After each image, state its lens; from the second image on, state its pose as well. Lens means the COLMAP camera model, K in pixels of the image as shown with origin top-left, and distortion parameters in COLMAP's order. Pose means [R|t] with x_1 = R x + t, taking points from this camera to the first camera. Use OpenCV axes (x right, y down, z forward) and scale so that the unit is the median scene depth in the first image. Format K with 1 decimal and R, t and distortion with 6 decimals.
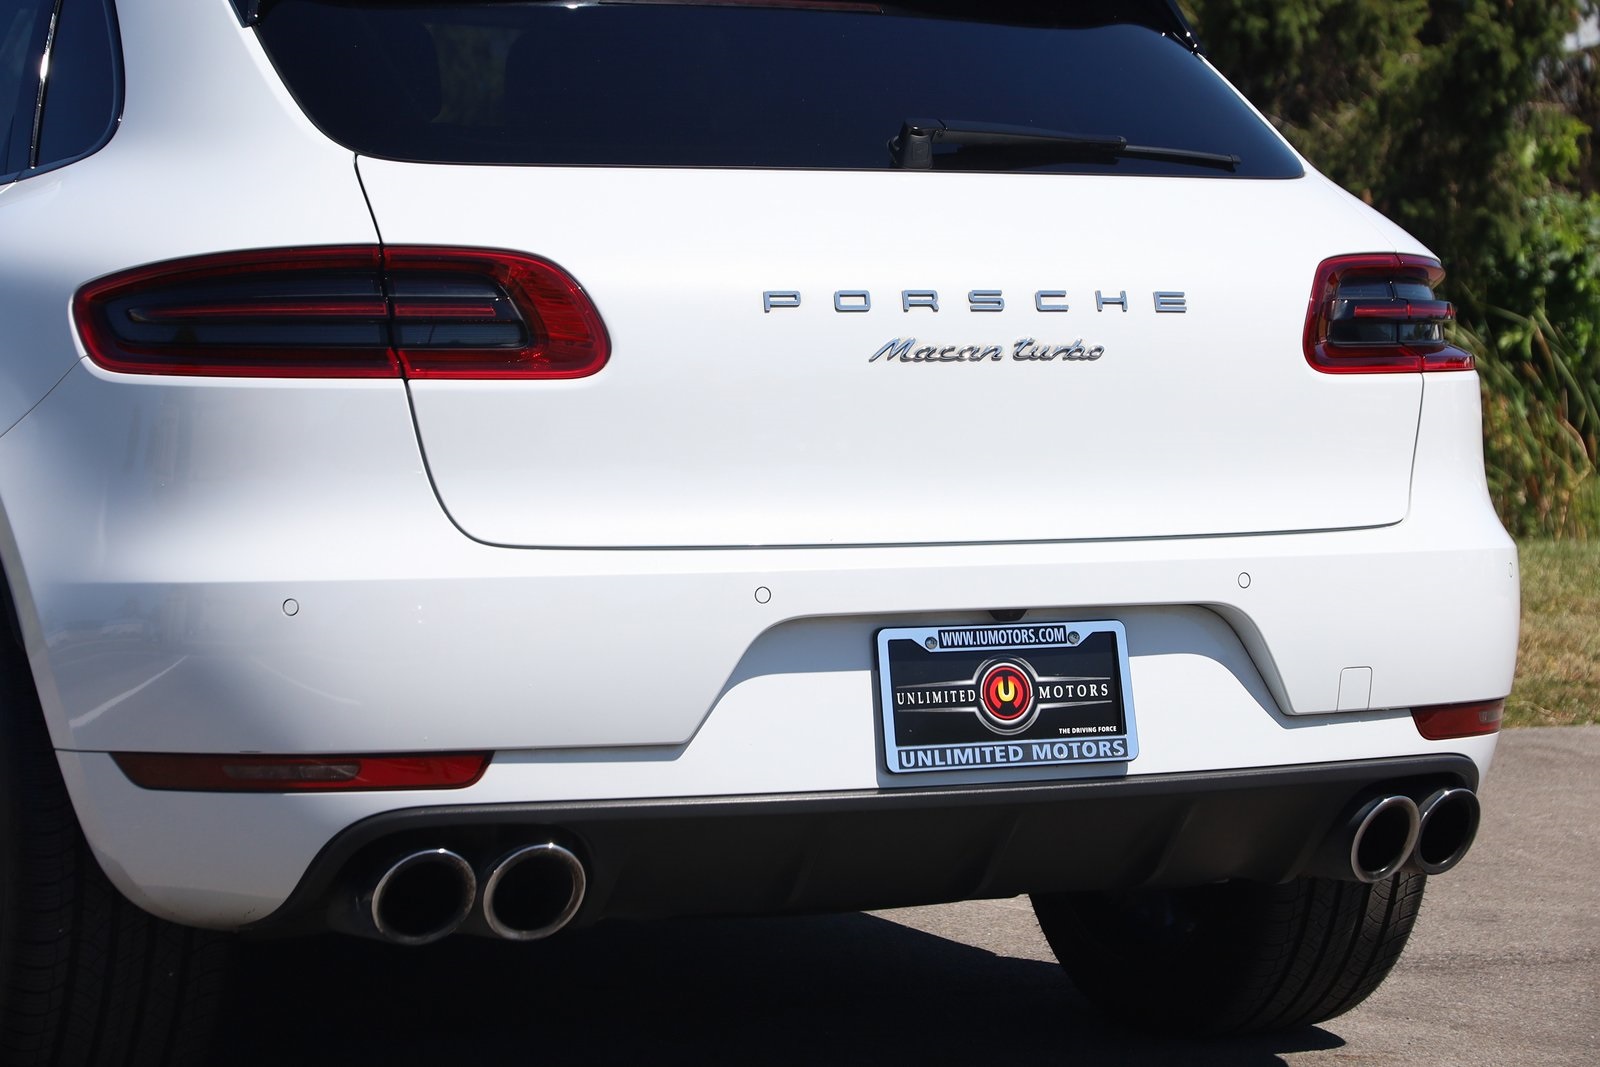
lens RADIAL K [[4182.9, 0, 809.0], [0, 4182.9, 519.5], [0, 0, 1]] dist [0.234413, 0.000000]
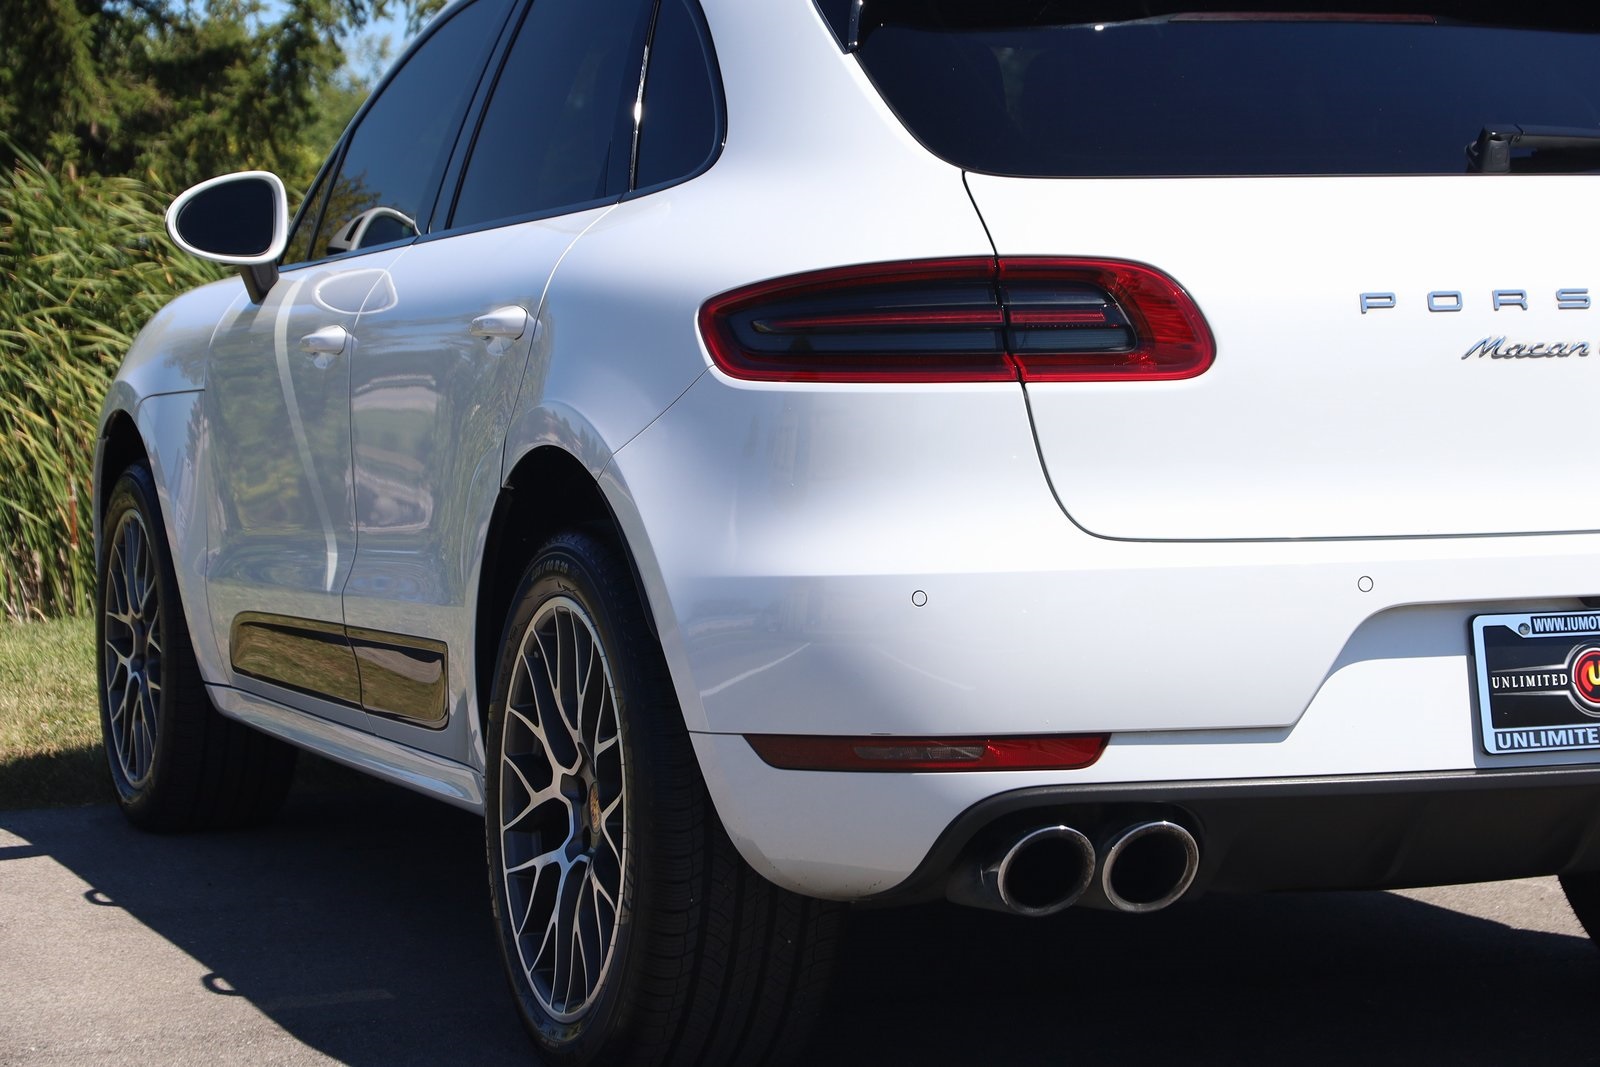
lens RADIAL K [[3965.0, 0, 795.8], [0, 3965.0, 531.9], [0, 0, 1]] dist [0.236789, 0.000000]
pose [[0.996498, -0.008658, -0.083166, -0.068182], [0.009125, 0.999945, 0.005241, -0.001439], [0.083116, -0.005982, 0.996522, -0.004274]]
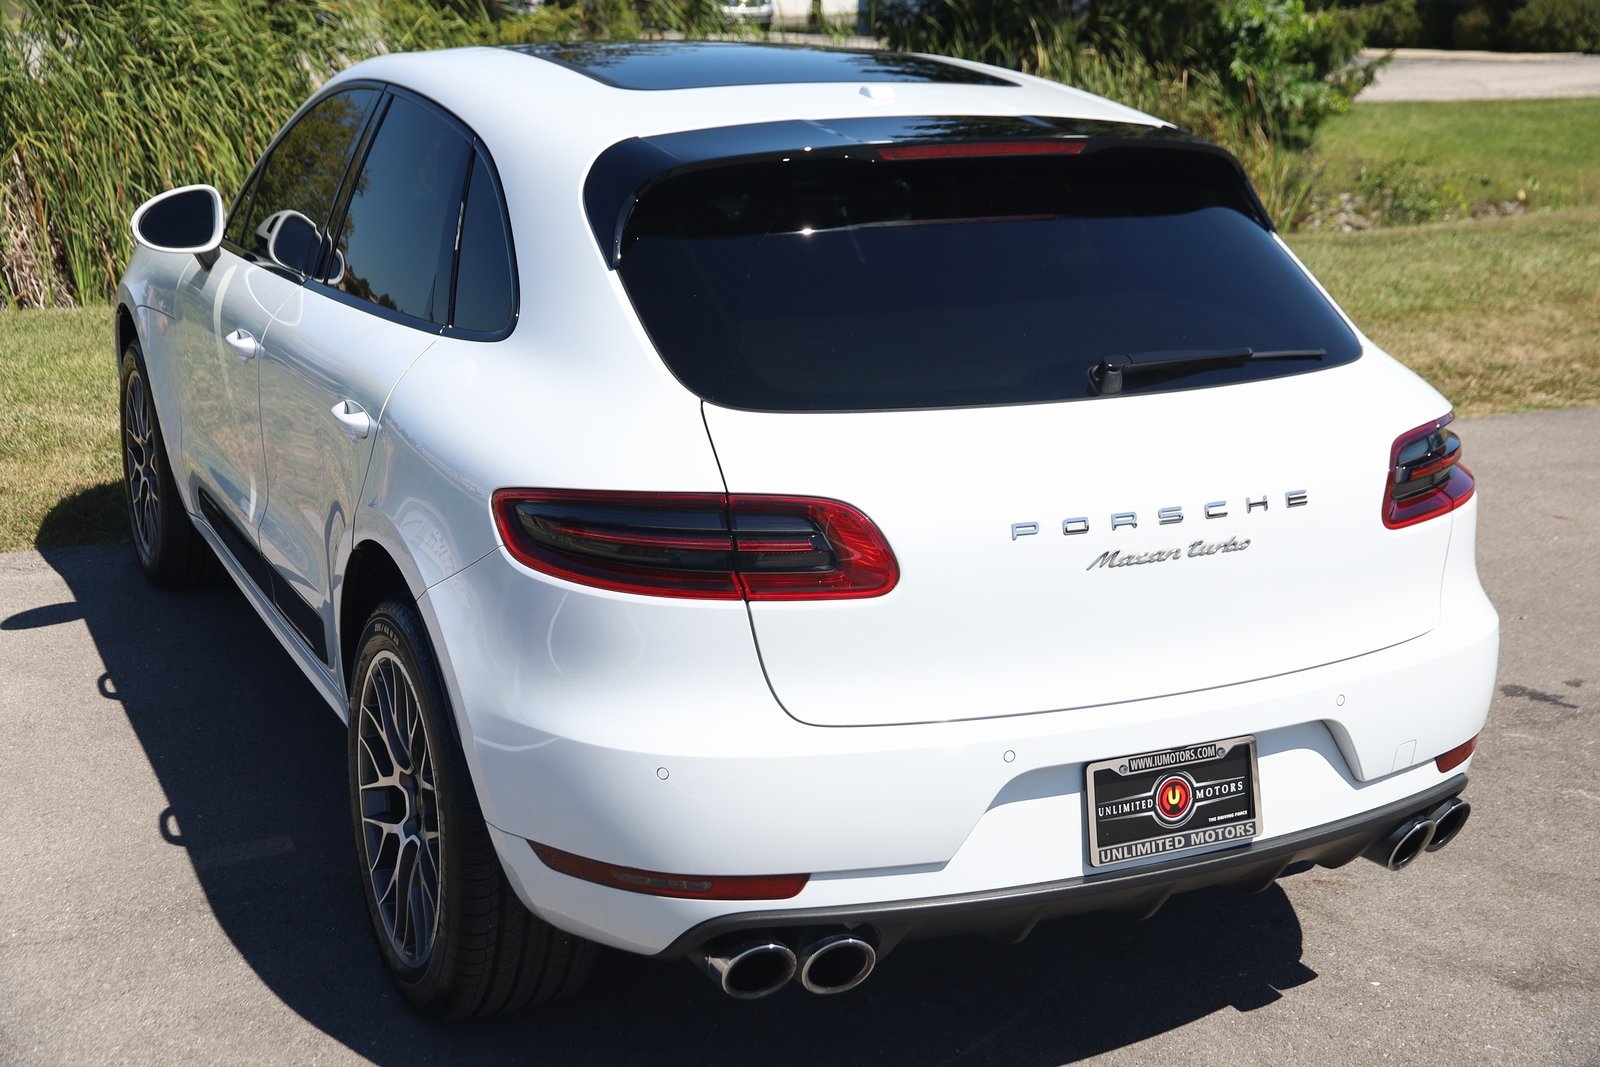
lens RADIAL K [[2086.2, 0, 807.0], [0, 2086.2, 517.5], [0, 0, 1]] dist [0.099570, 0.000000]
pose [[0.999918, 0.010604, 0.007200, -0.079750], [-0.011862, 0.978422, 0.206276, -0.190409], [-0.004857, -0.206345, 0.978467, 0.347781]]
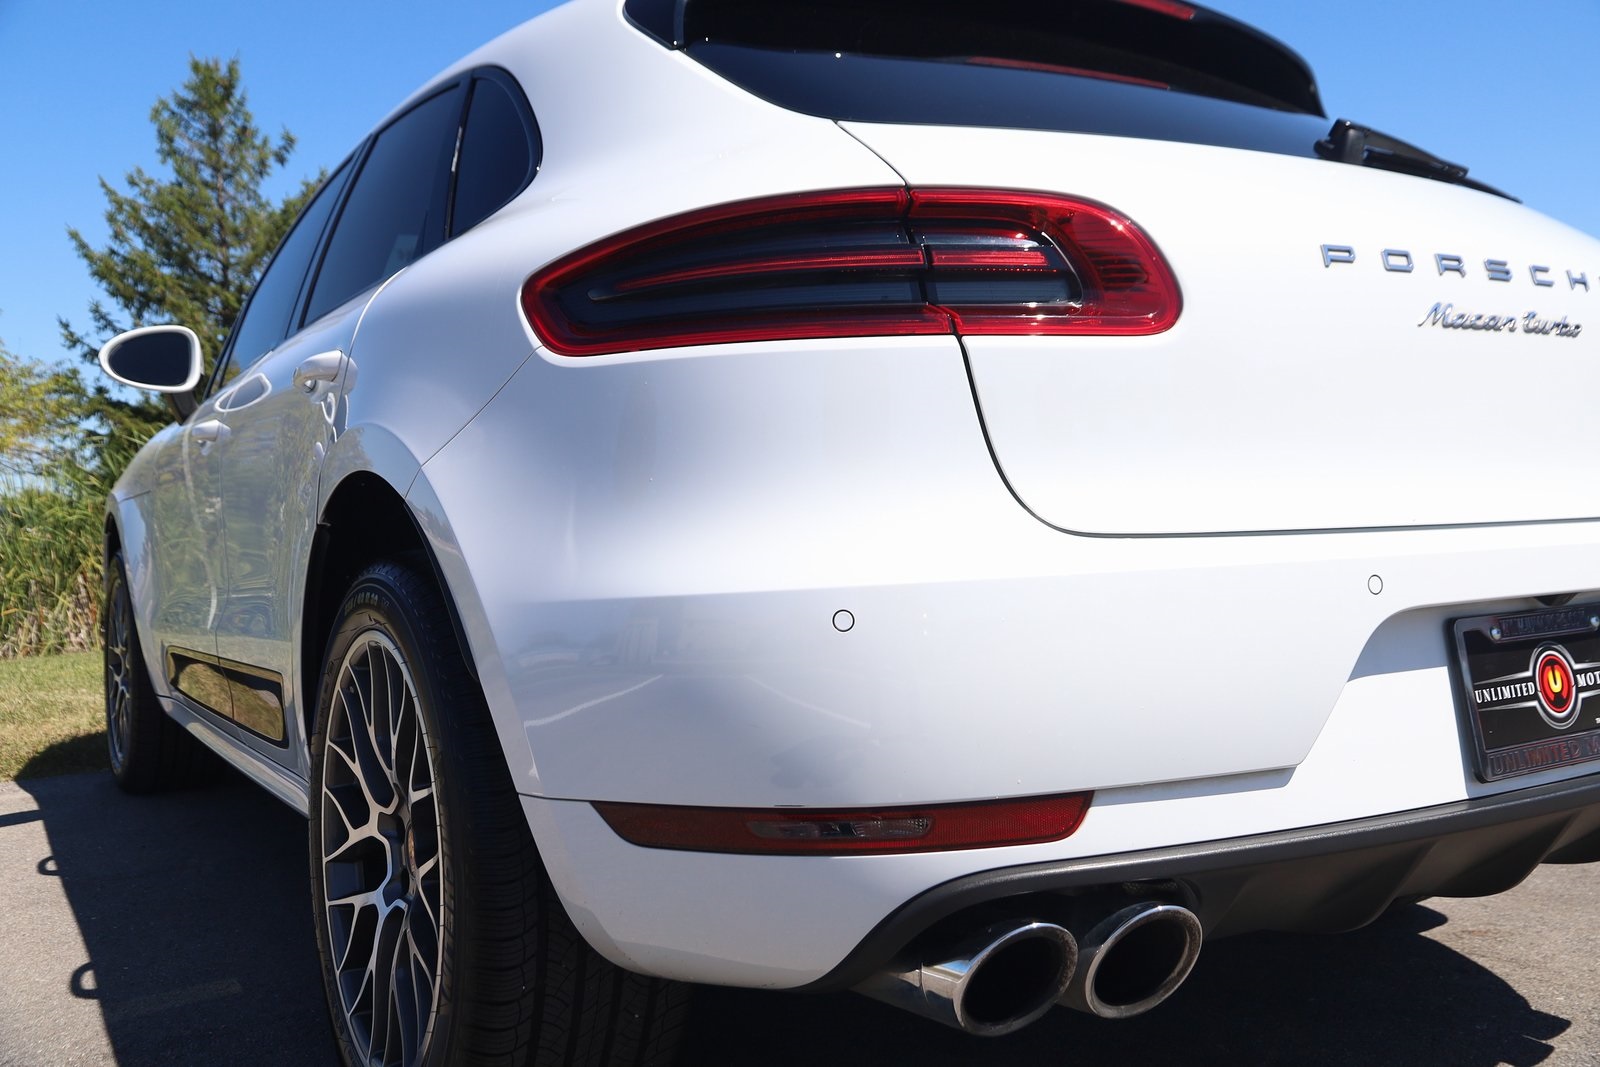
lens RADIAL K [[1397.6, 0, 810.3], [0, 1397.6, 509.1], [0, 0, 1]] dist [-0.037689, 0.096296]
pose [[0.992497, -0.029552, 0.118648, -0.153593], [0.035848, 0.998040, -0.051288, 0.012826], [-0.116900, 0.055157, 0.991611, 0.713985]]
